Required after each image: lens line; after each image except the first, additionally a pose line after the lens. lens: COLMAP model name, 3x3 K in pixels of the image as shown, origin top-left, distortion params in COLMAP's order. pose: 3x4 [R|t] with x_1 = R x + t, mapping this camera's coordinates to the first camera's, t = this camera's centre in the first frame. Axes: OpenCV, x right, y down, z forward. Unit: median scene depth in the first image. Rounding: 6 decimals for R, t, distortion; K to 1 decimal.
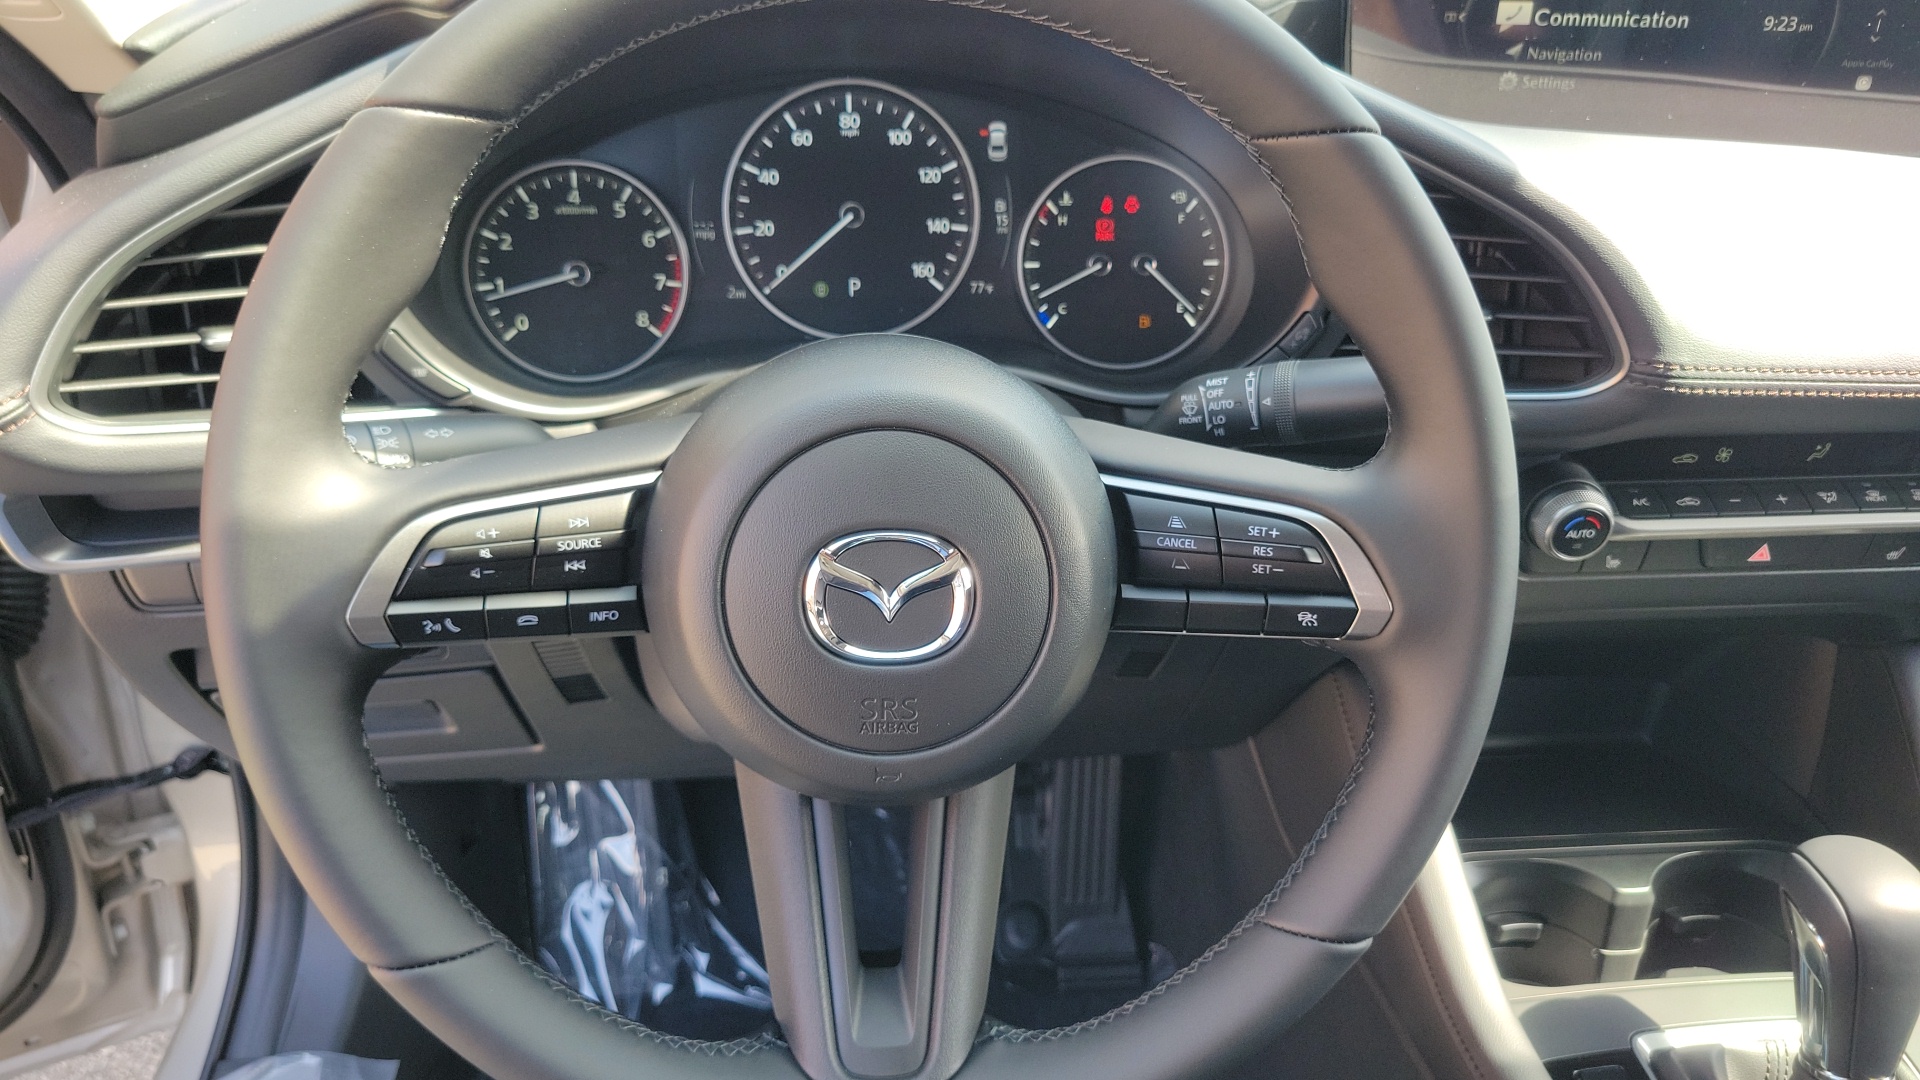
lens RADIAL K [[1464.1, 0, 955.4], [0, 1464.1, 524.5], [0, 0, 1]] dist [0.014634, -0.003921]
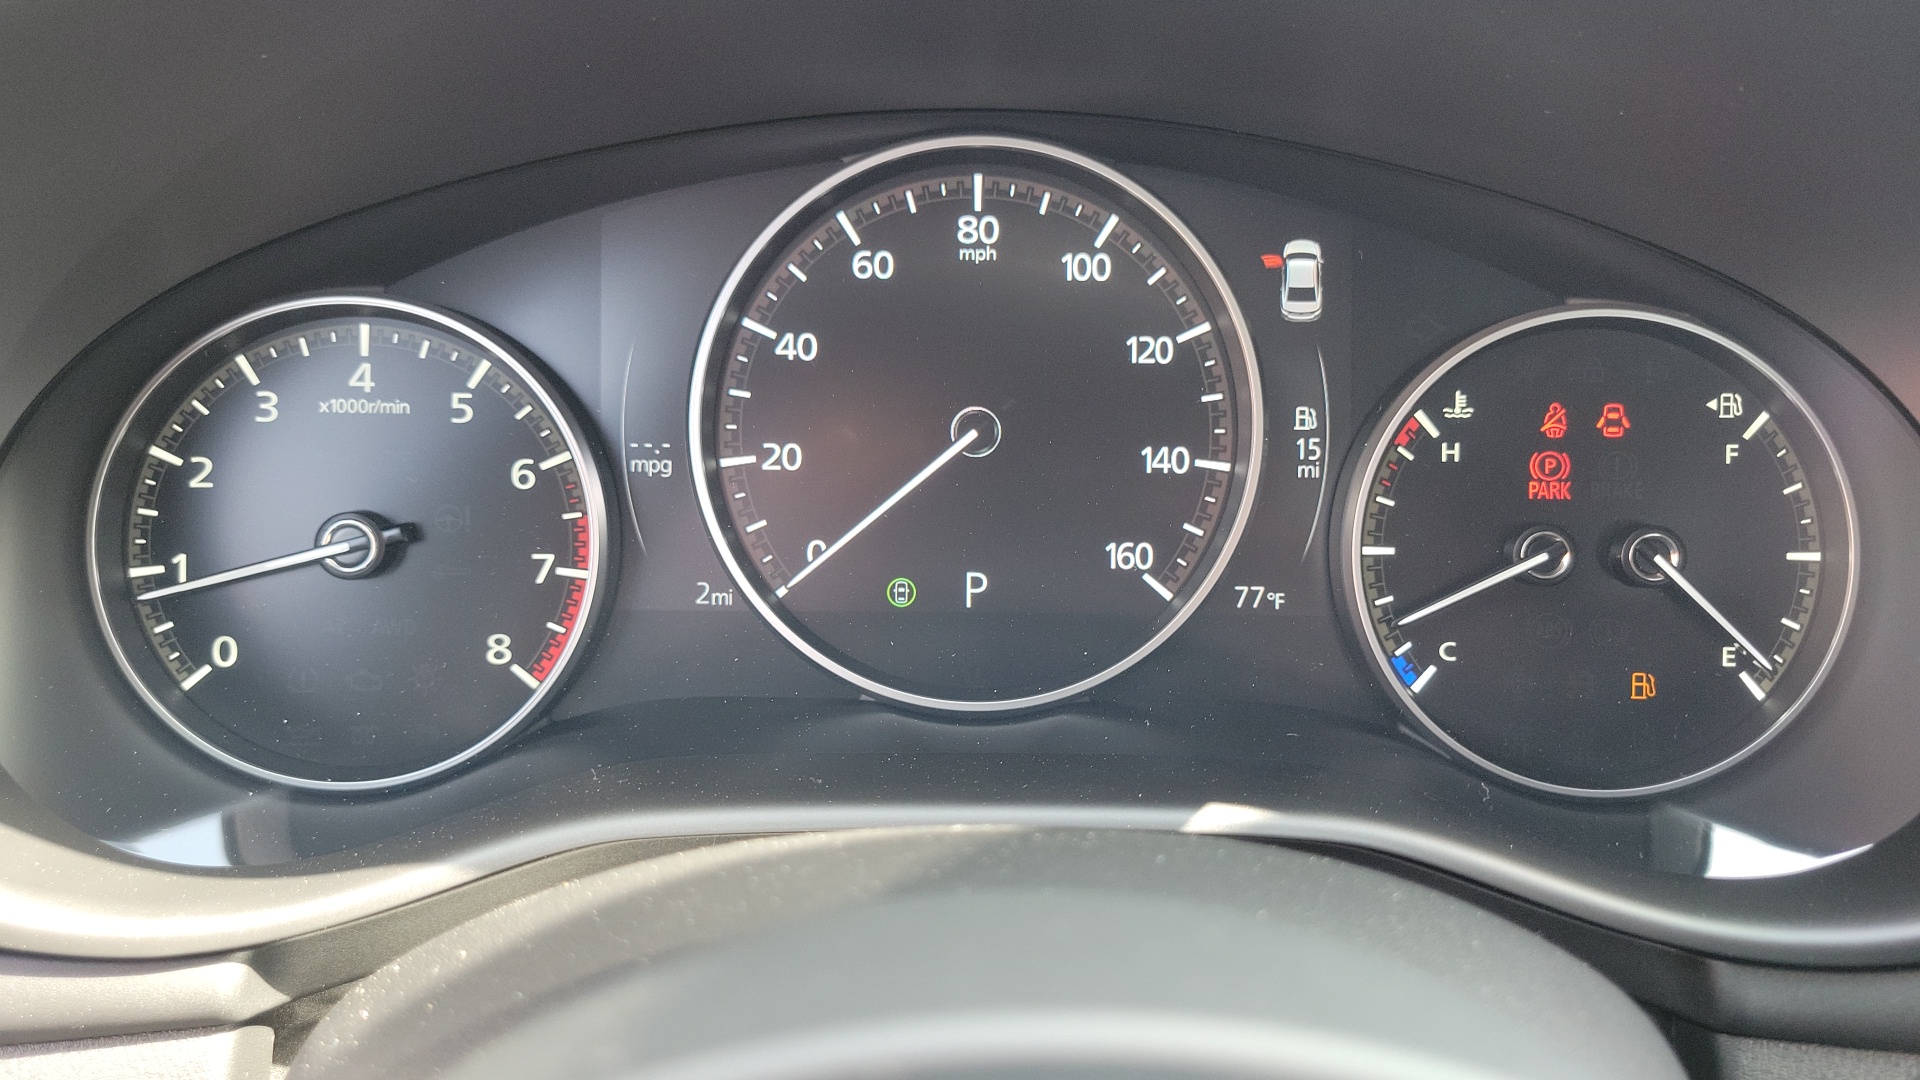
lens RADIAL K [[1451.0, 0, 960.0], [0, 1451.0, 540.0], [0, 0, 1]] dist [0.001529, 0.000031]
pose [[0.996437, 0.025455, -0.080405, -0.039893], [-0.038273, 0.986024, -0.162149, -0.109236], [0.075153, 0.164648, 0.983485, 0.585279]]
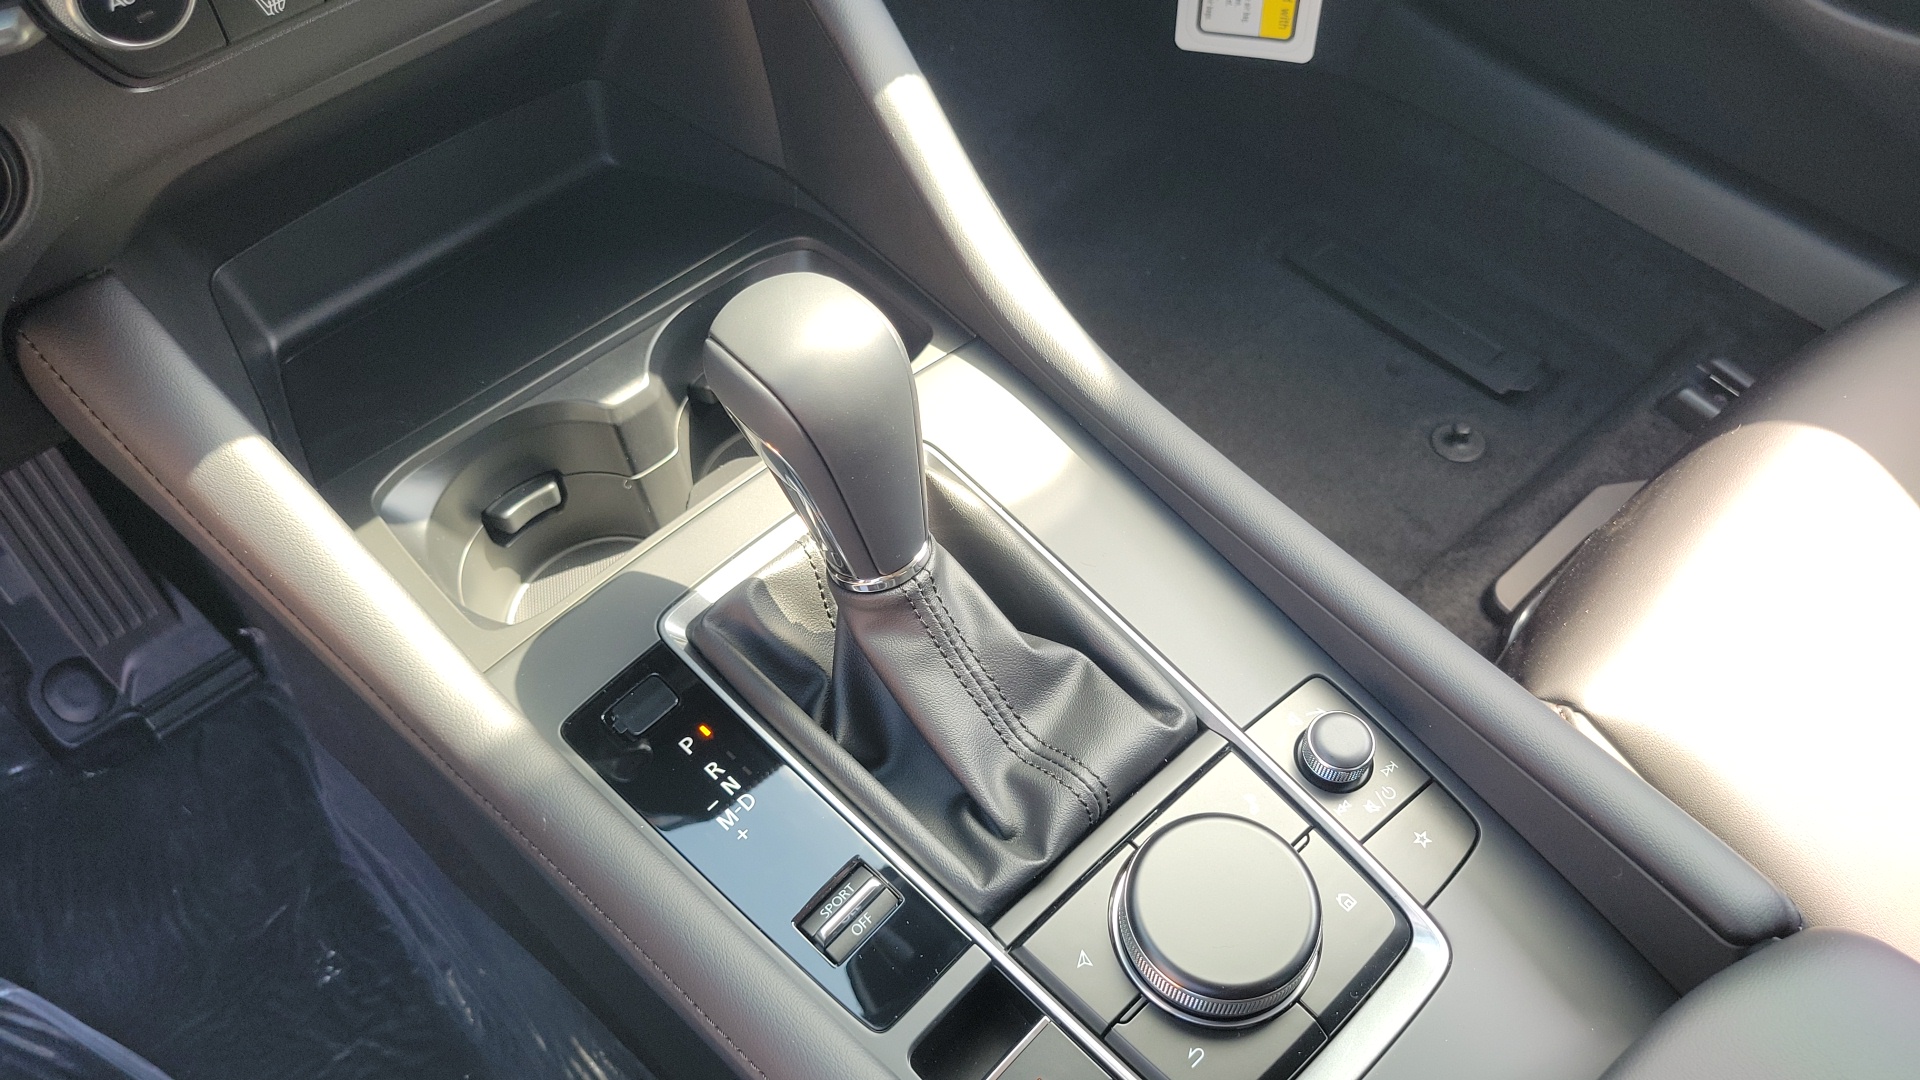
lens RADIAL K [[1475.5, 0, 988.8], [0, 1475.5, 541.1], [0, 0, 1]] dist [-0.003856, -0.003966]
pose [[0.784594, -0.511350, 0.350620, 0.343763], [0.323762, 0.820183, 0.471676, 0.016402], [-0.528764, -0.256557, 0.809066, 0.312309]]
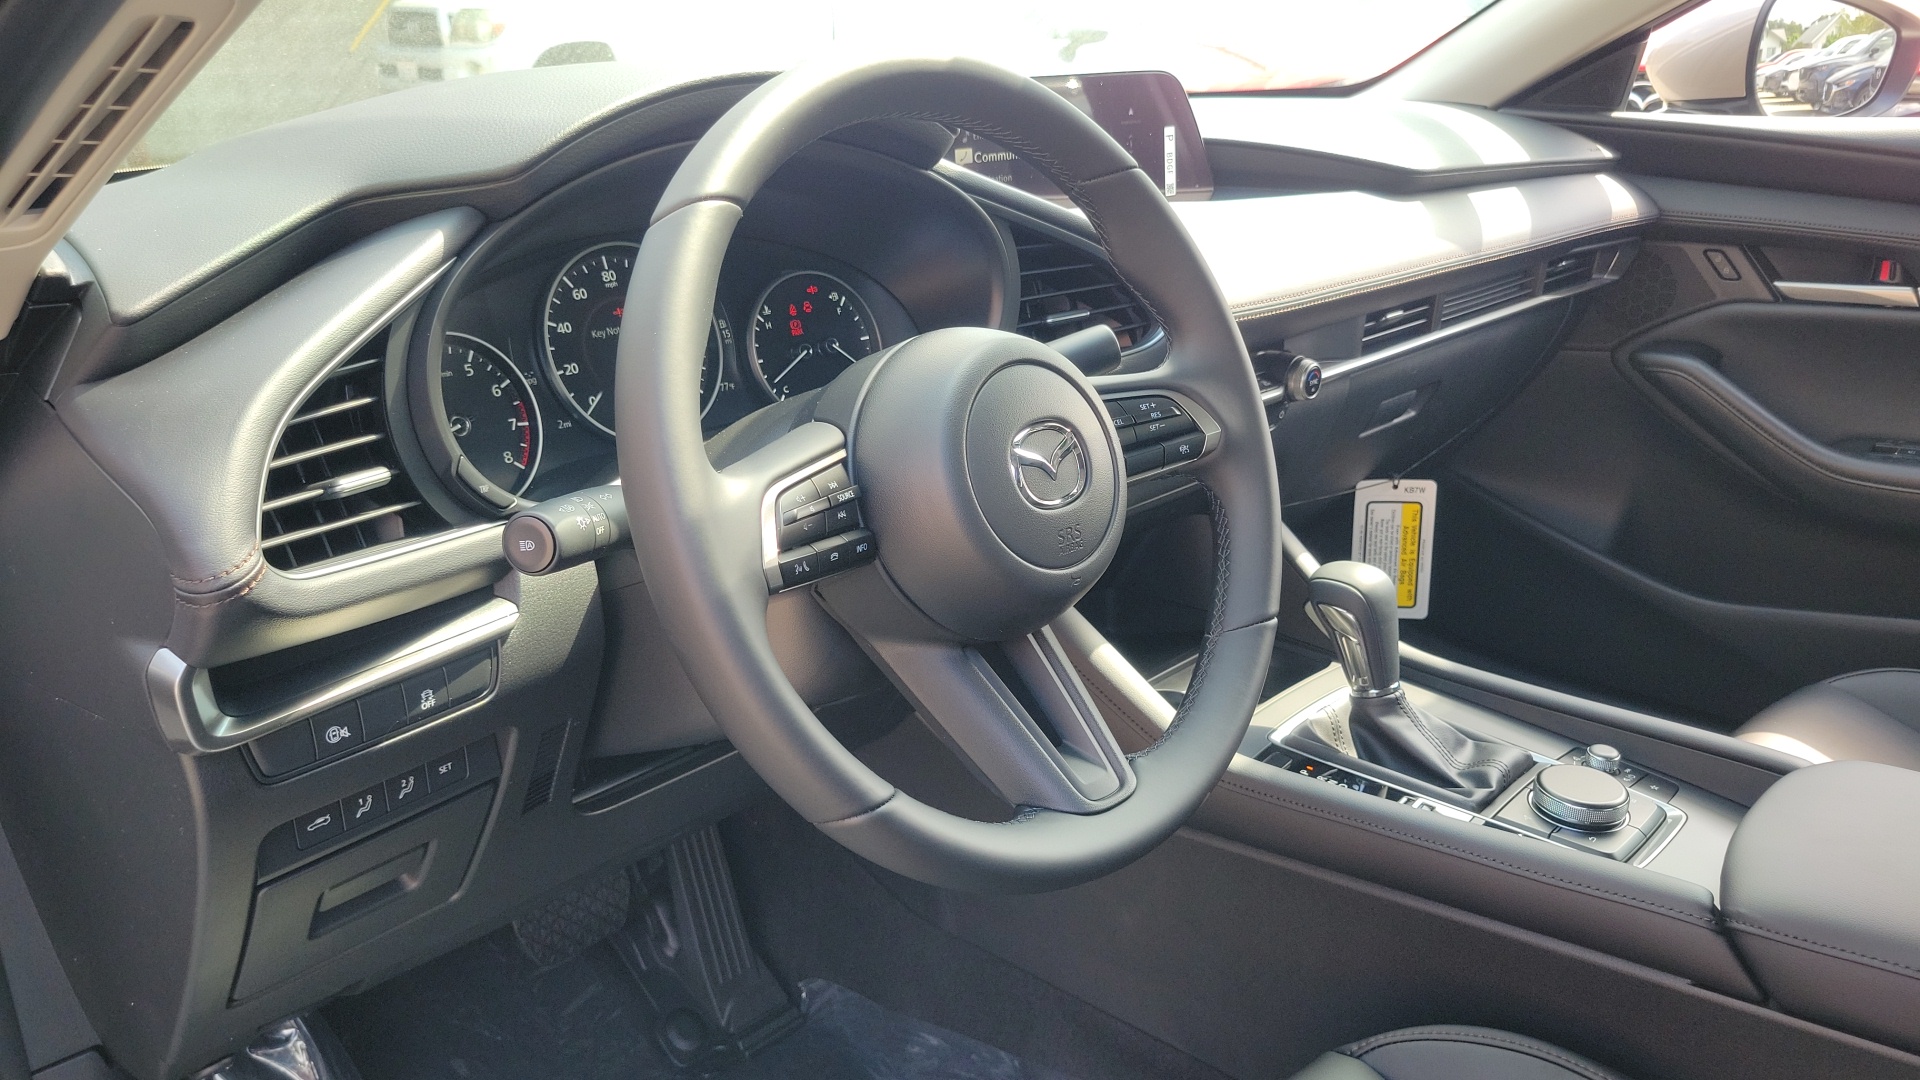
lens RADIAL K [[1446.0, 0, 947.8], [0, 1446.0, 527.4], [0, 0, 1]] dist [0.027059, -0.004812]
pose [[0.749099, -0.241422, 0.616900, -0.692587], [0.349144, 0.935276, -0.057947, 0.103284], [-0.562982, 0.258795, 0.784905, -0.088583]]
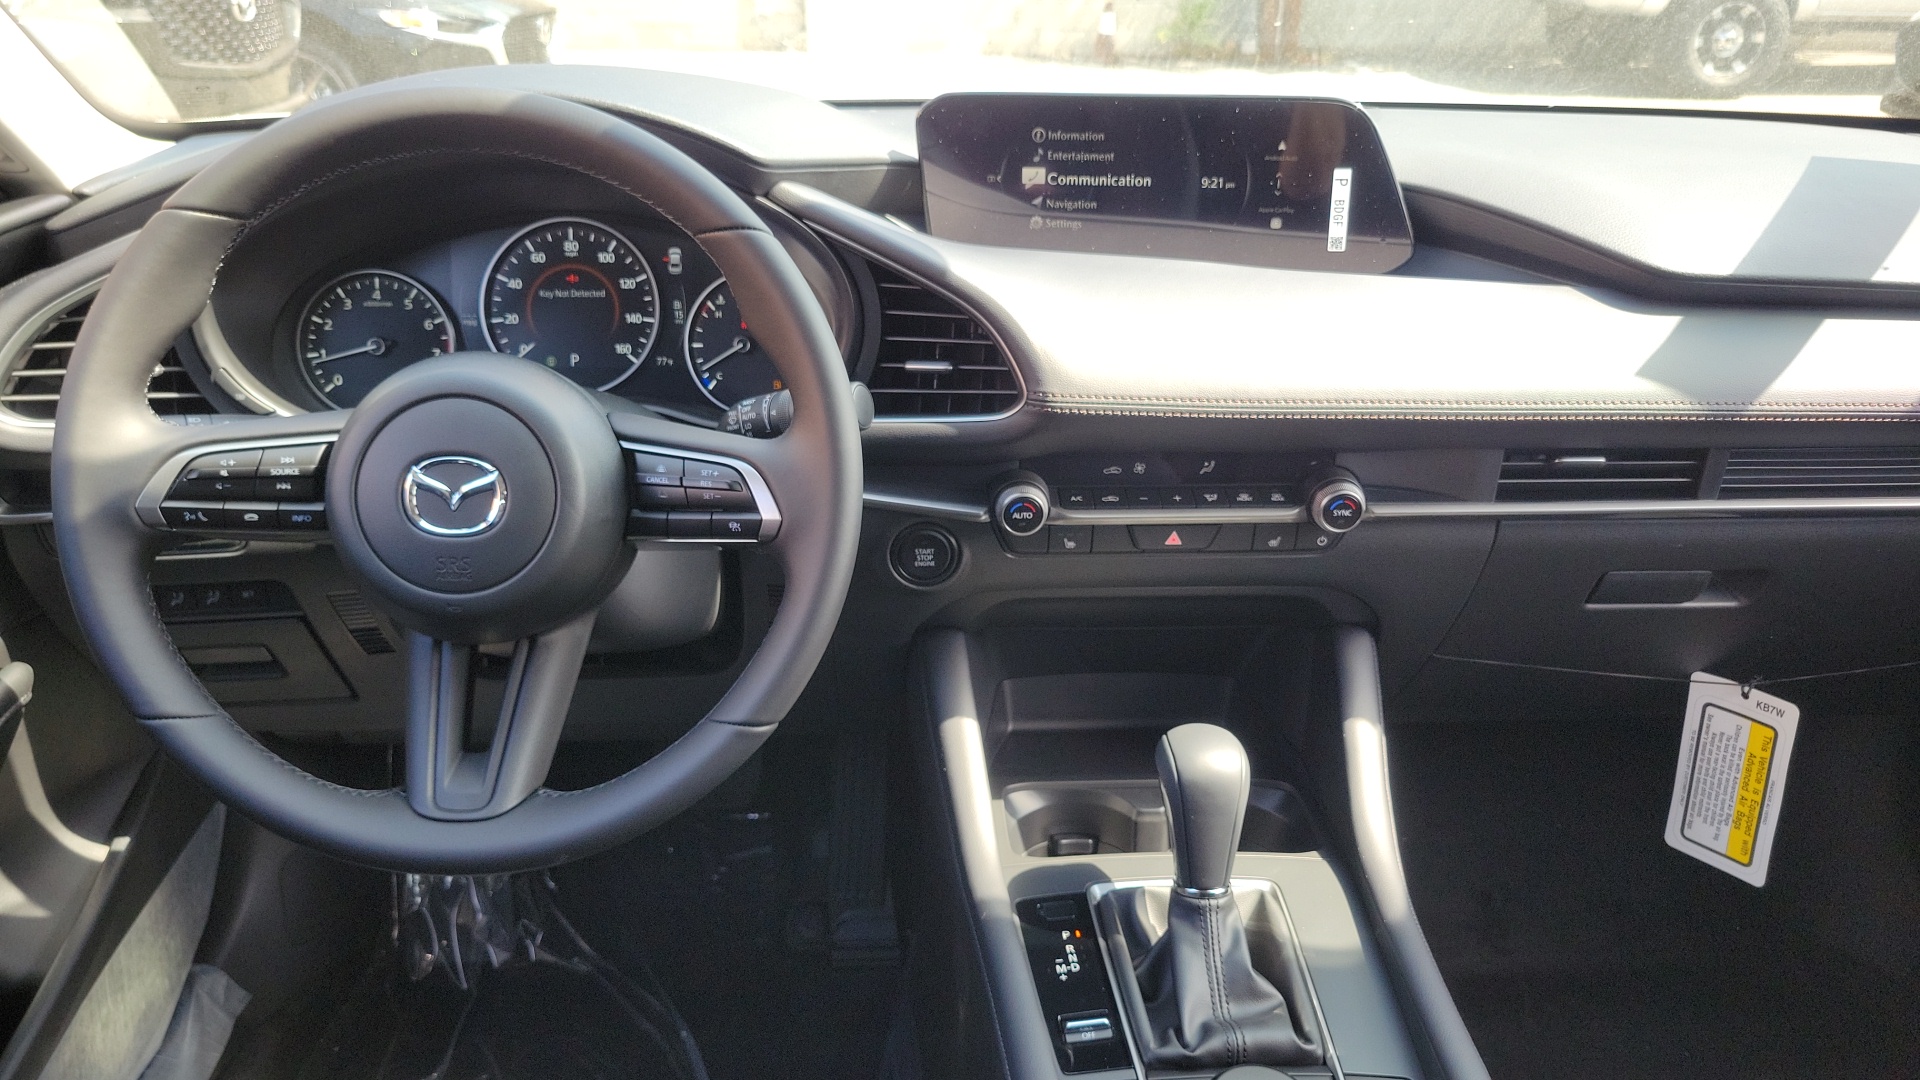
lens RADIAL K [[1445.7, 0, 945.9], [0, 1445.7, 547.5], [0, 0, 1]] dist [0.026289, -0.009185]
pose [[0.999247, 0.009078, -0.037718, 0.365678], [-0.013063, 0.994195, -0.106800, 0.174978], [0.036530, 0.107212, 0.993565, -0.393262]]
